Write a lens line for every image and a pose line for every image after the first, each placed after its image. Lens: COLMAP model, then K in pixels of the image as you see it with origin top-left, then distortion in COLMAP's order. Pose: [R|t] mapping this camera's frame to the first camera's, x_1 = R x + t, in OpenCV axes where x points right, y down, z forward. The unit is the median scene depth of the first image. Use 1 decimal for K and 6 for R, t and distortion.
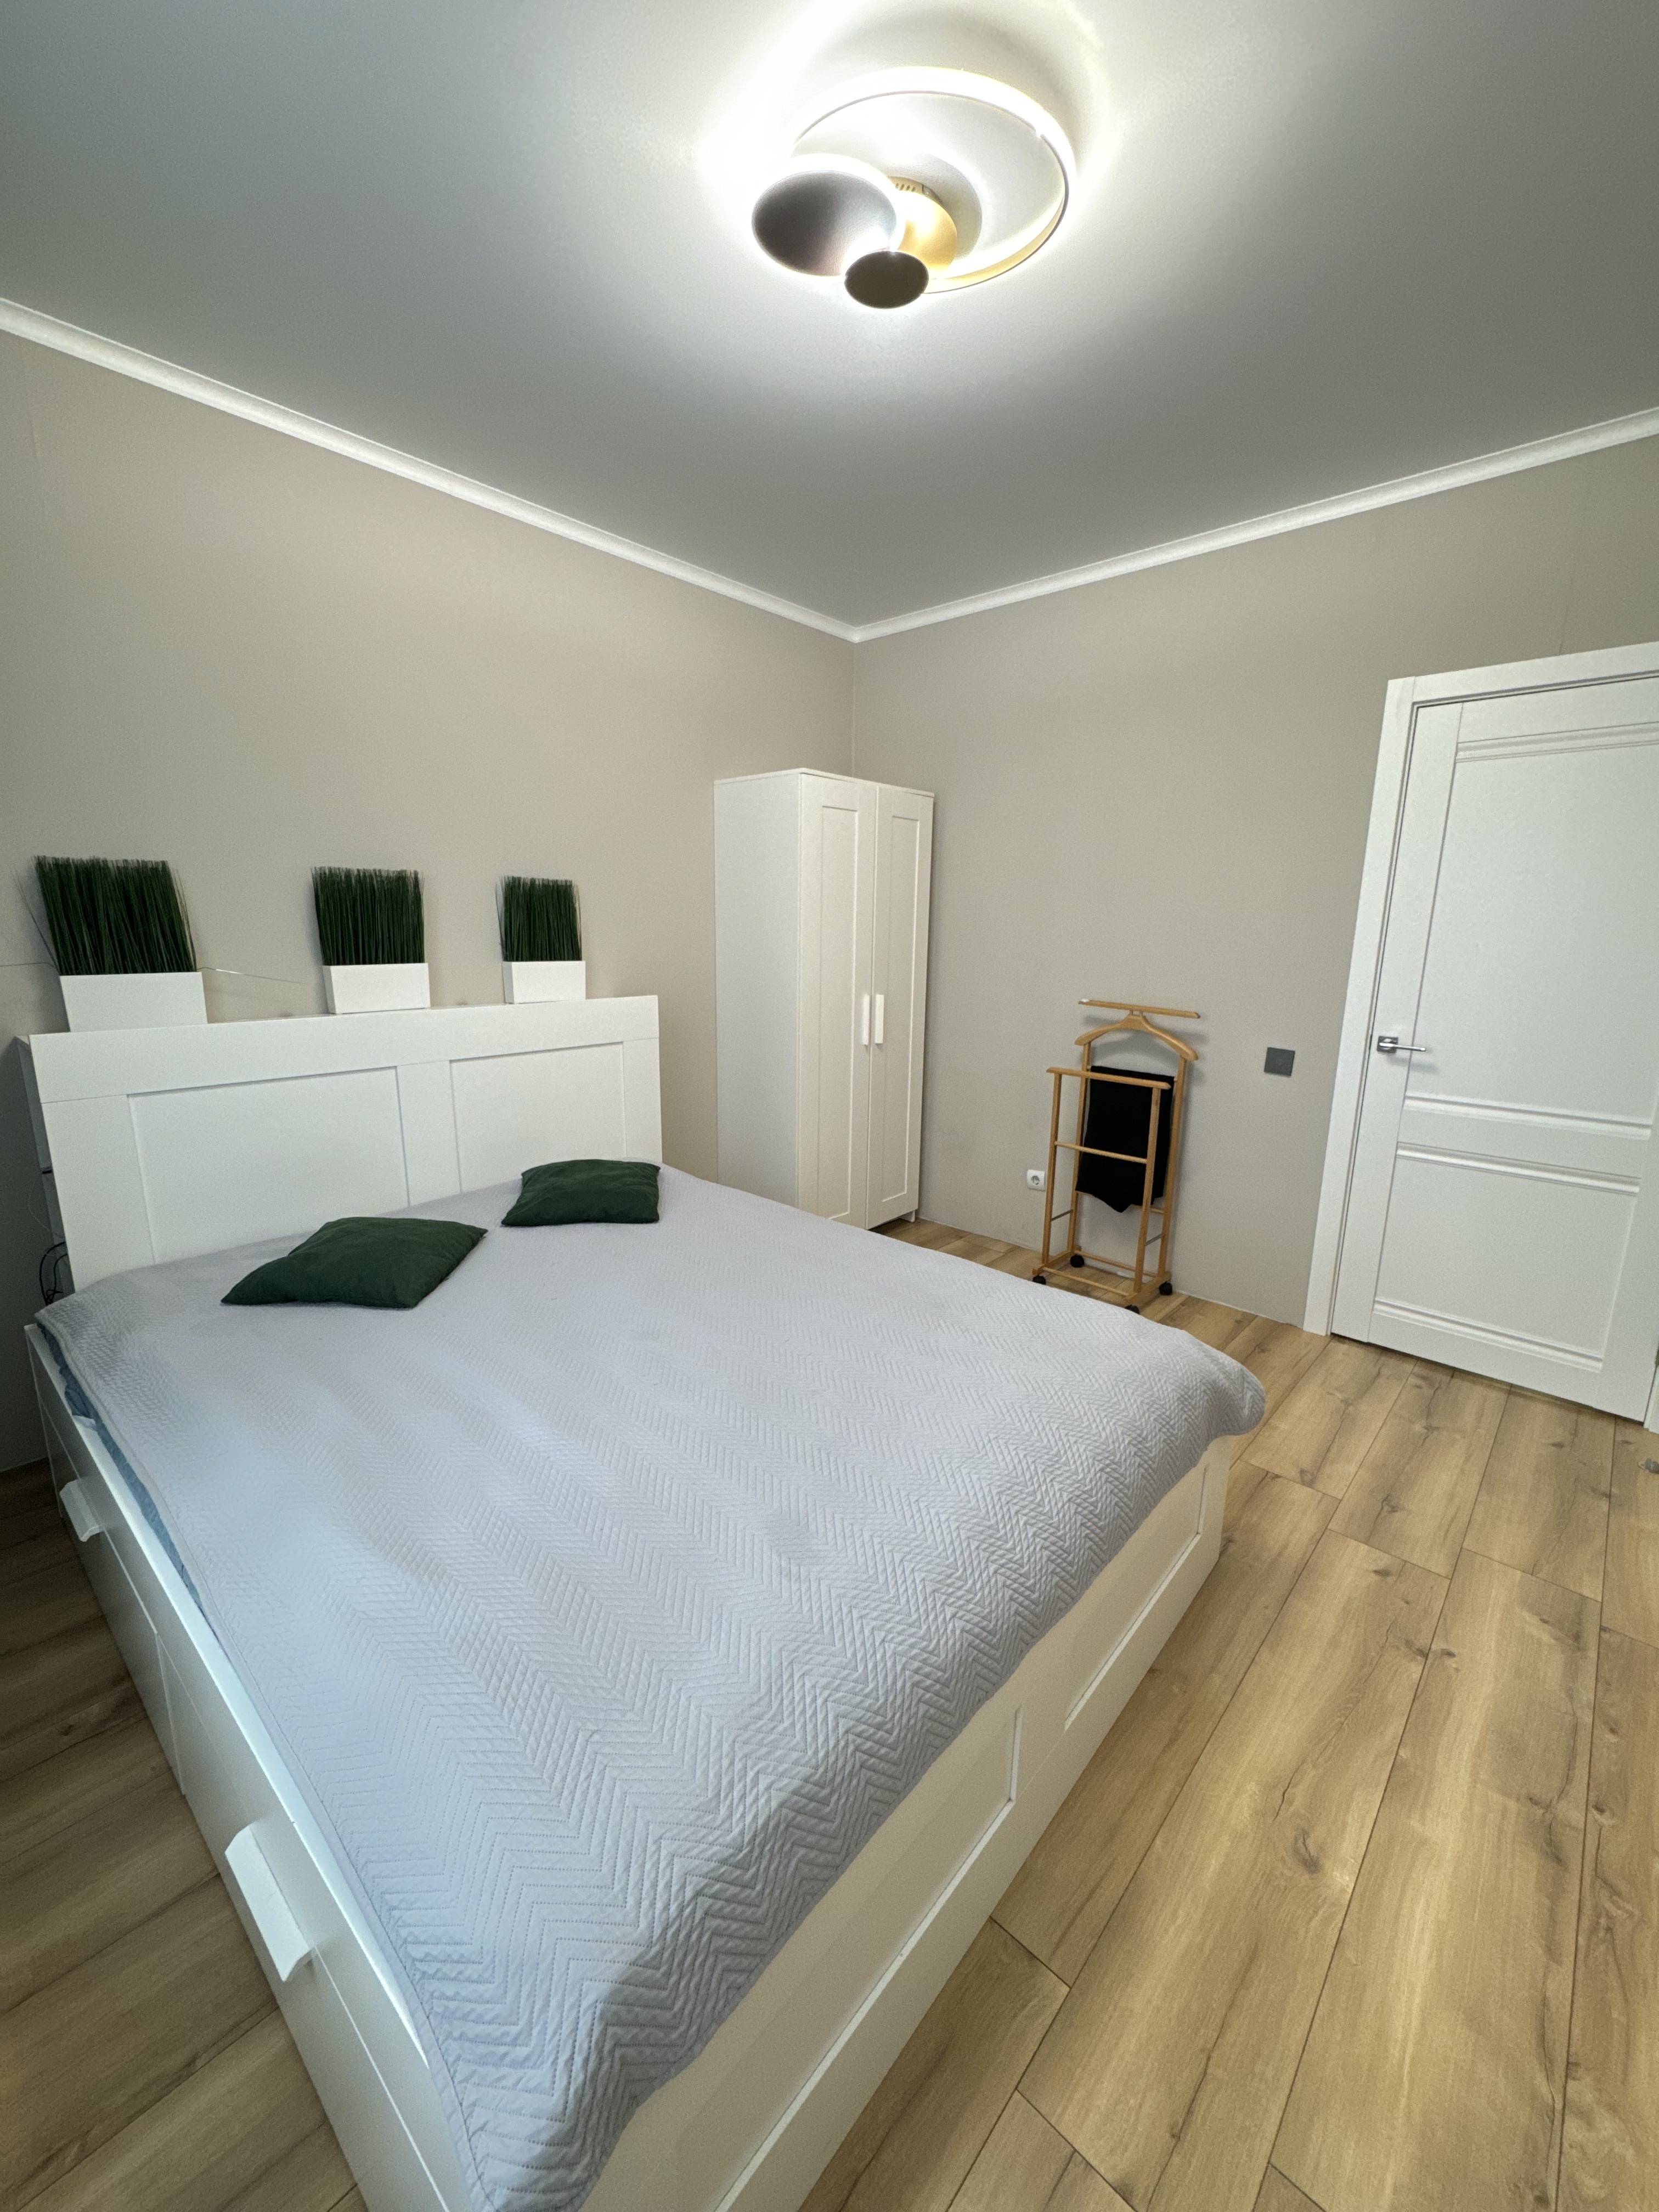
lens RADIAL K [[877.1, 0, 832.0], [0, 877.1, 1104.7], [0, 0, 1]] dist [-0.001779, 0.000912]
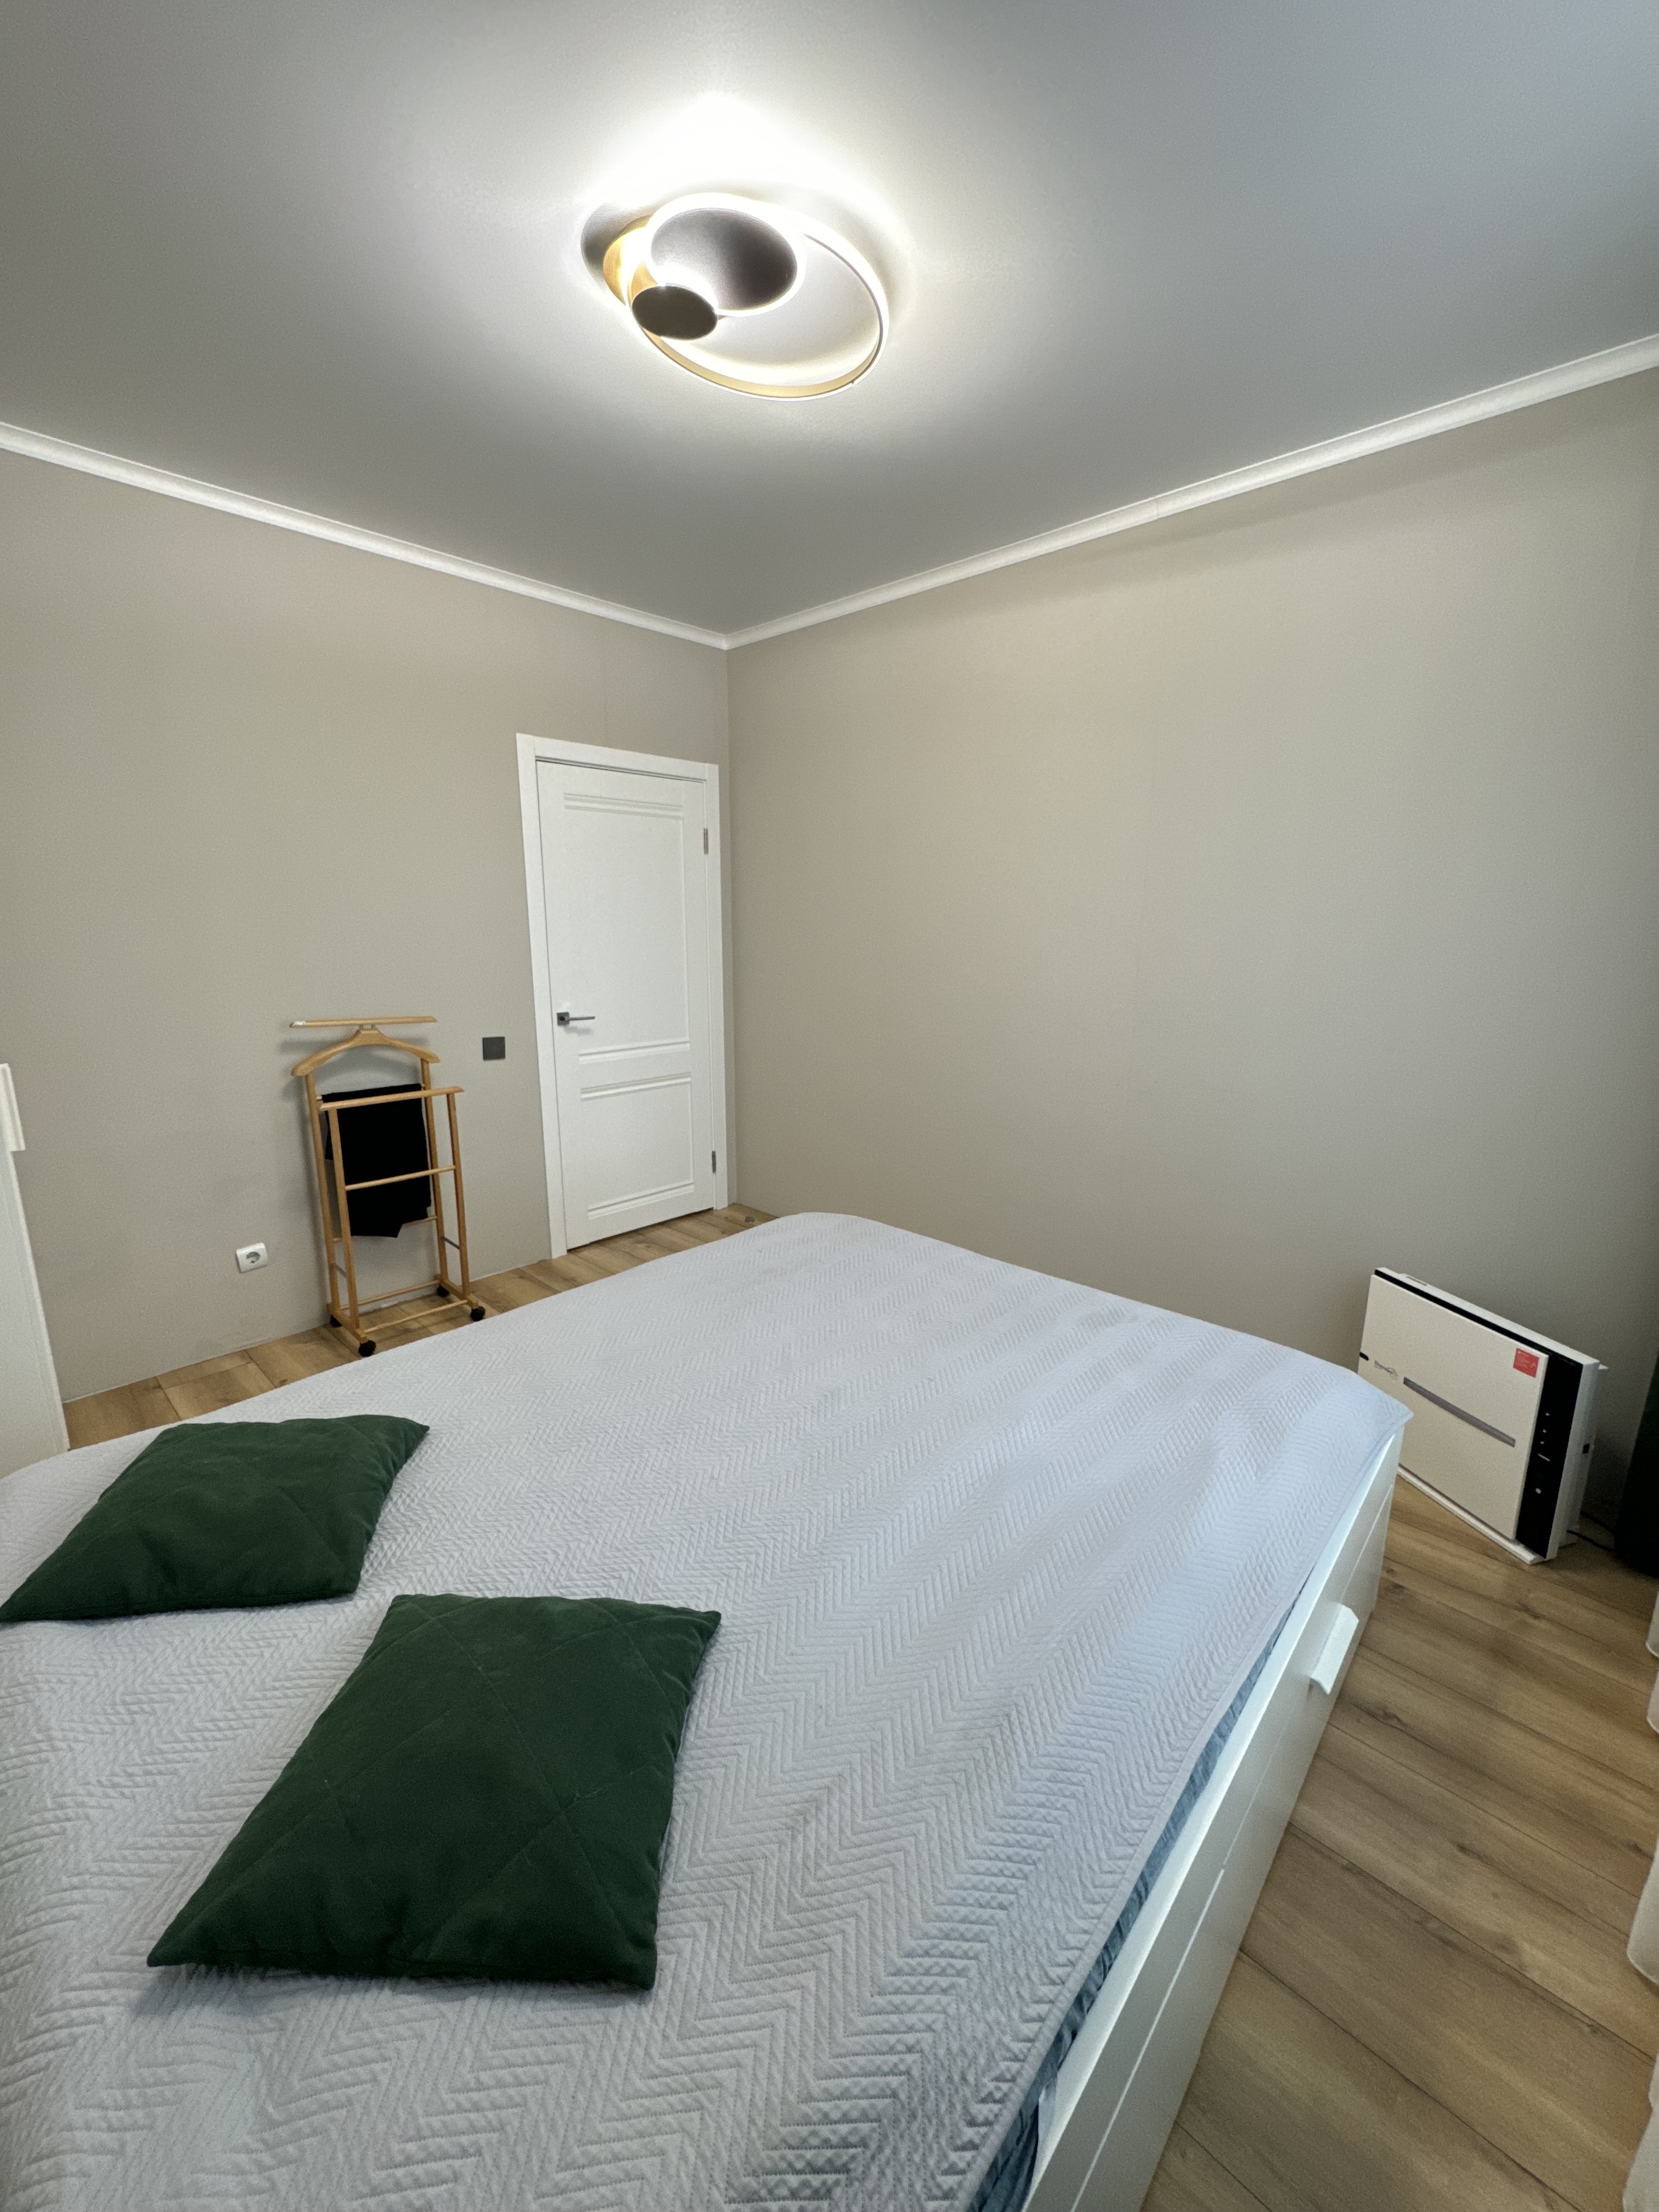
lens RADIAL K [[877.1, 0, 832.0], [0, 877.1, 1104.7], [0, 0, 1]] dist [-0.001779, 0.000912]
pose [[0.021406, -0.225603, 0.973984, -1.303877], [0.199956, 0.955490, 0.216924, -0.296432], [-0.979571, 0.190111, 0.065563, 1.080889]]
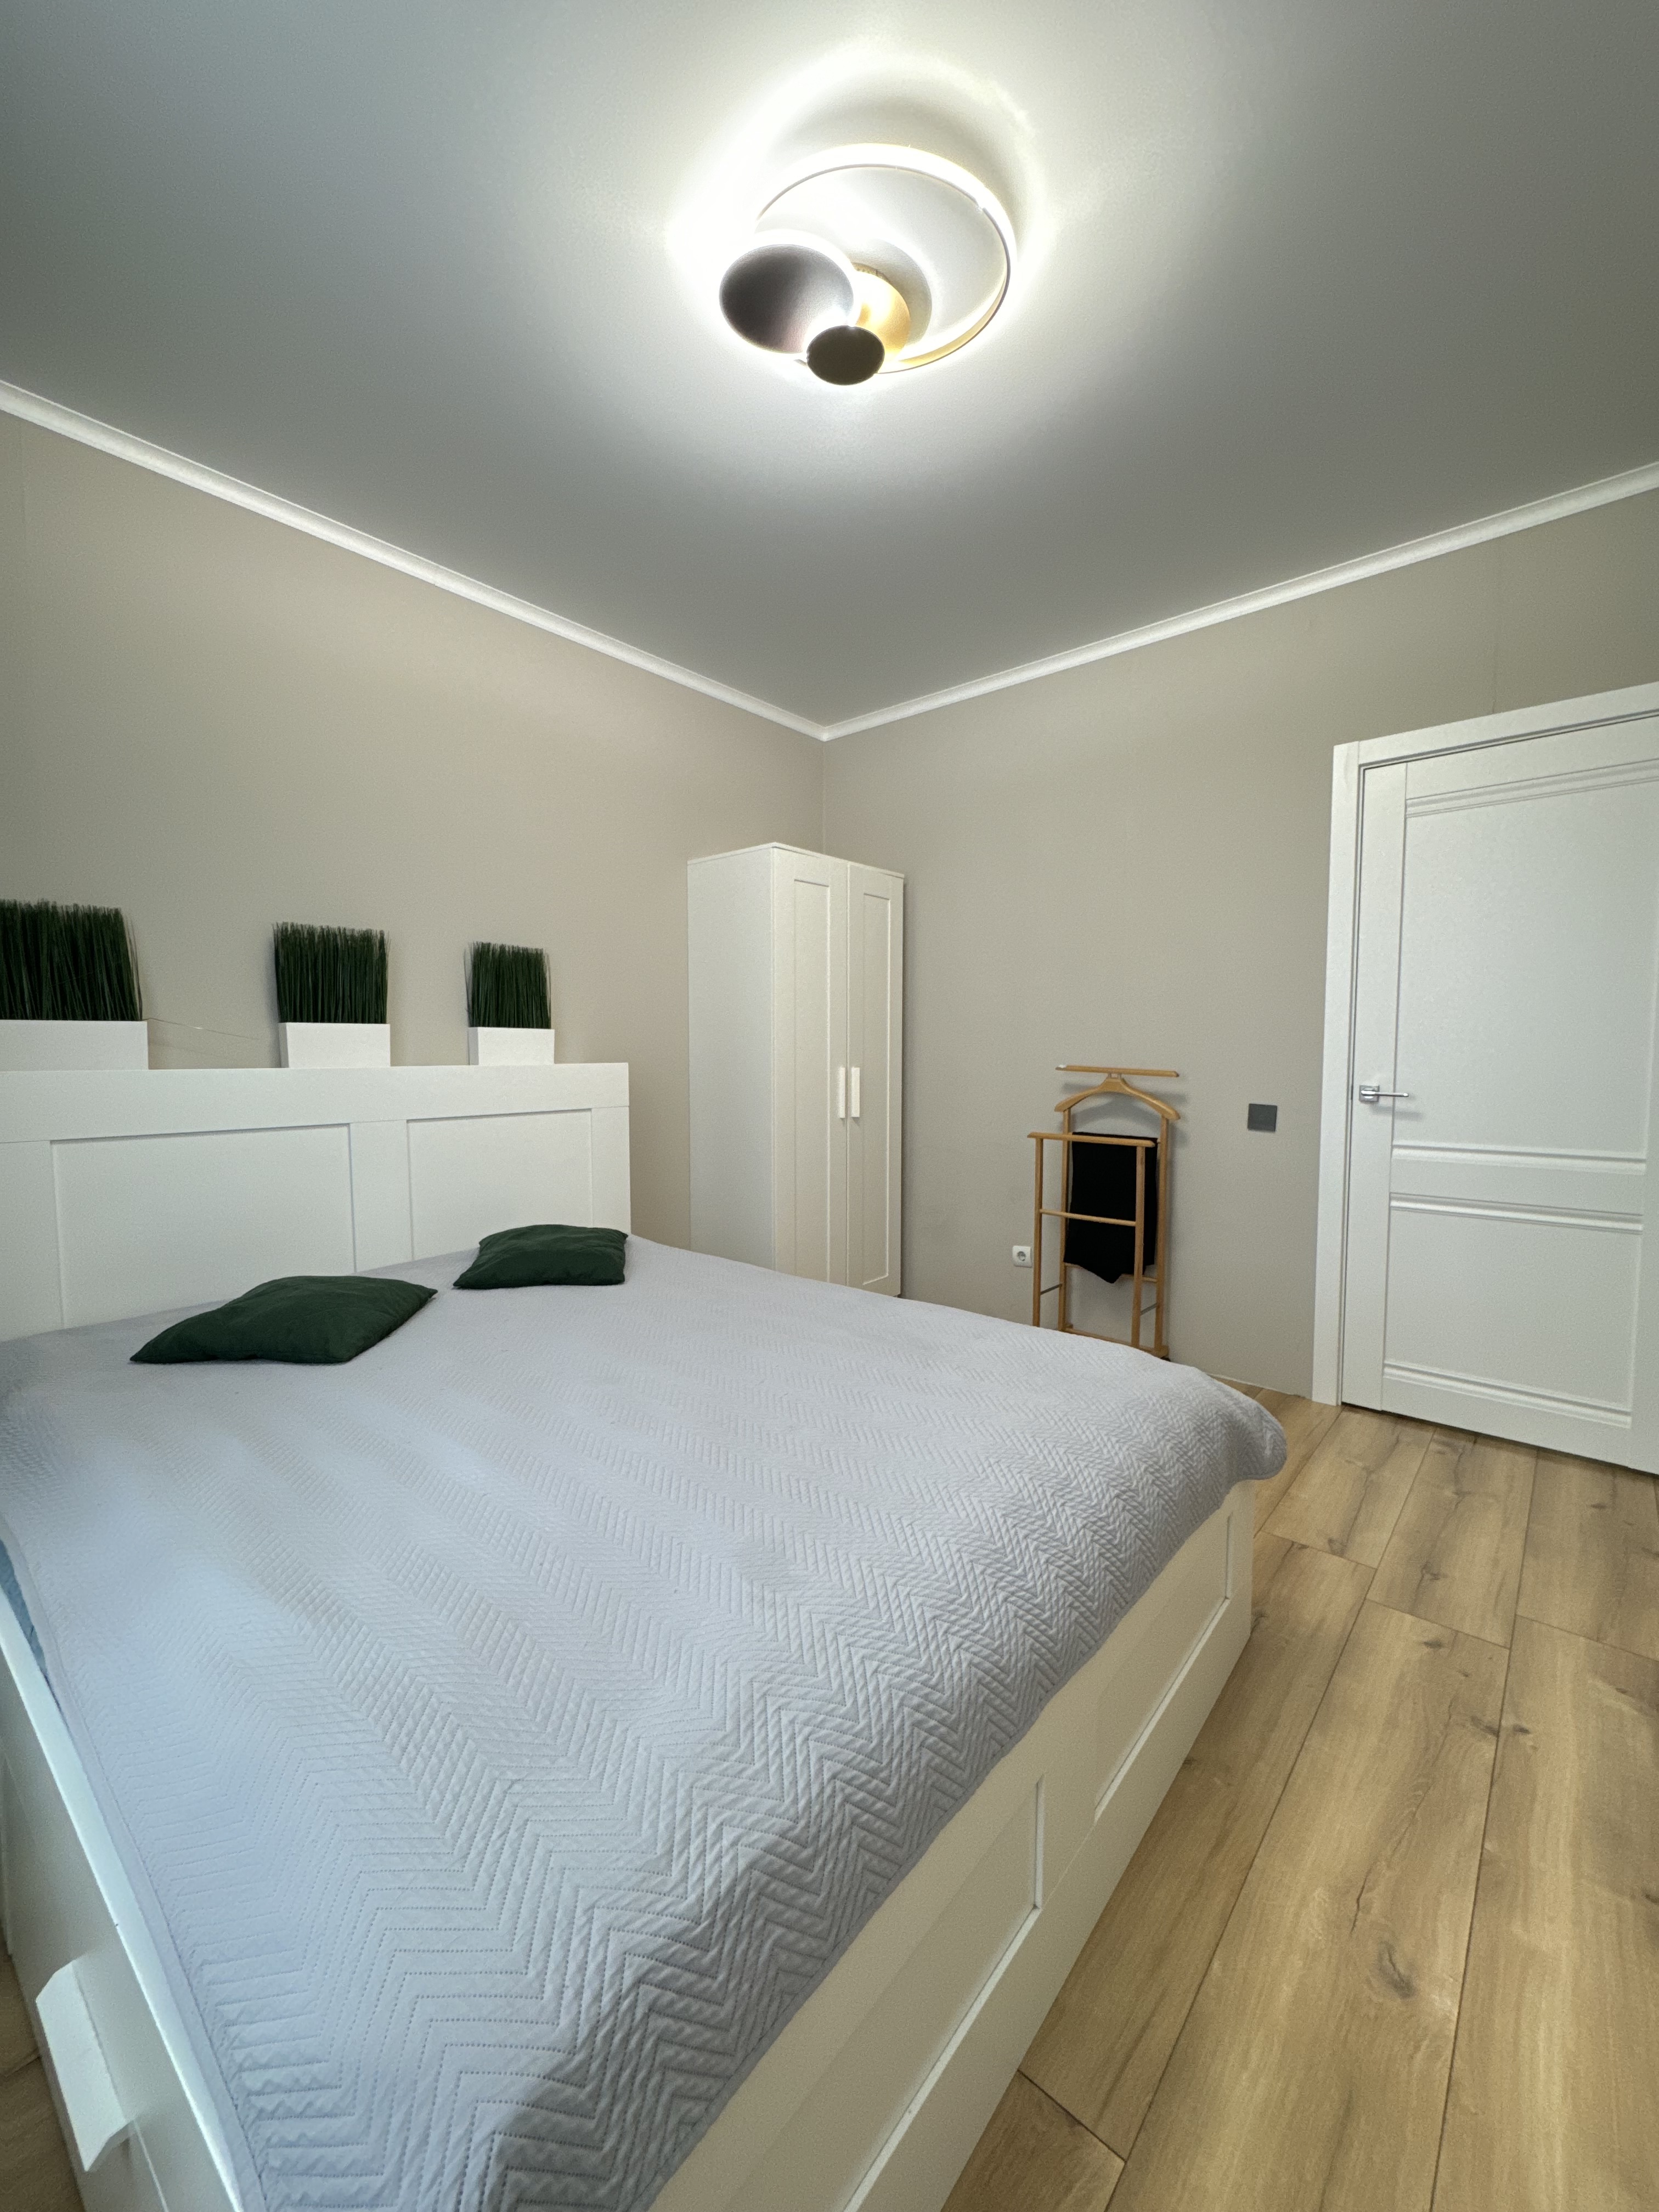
lens RADIAL K [[877.1, 0, 832.0], [0, 877.1, 1104.7], [0, 0, 1]] dist [-0.001779, 0.000912]
pose [[0.999512, -0.015920, 0.026888, 0.002429], [0.019566, 0.989772, -0.141312, 0.141195], [-0.024363, 0.141769, 0.989600, 0.075217]]
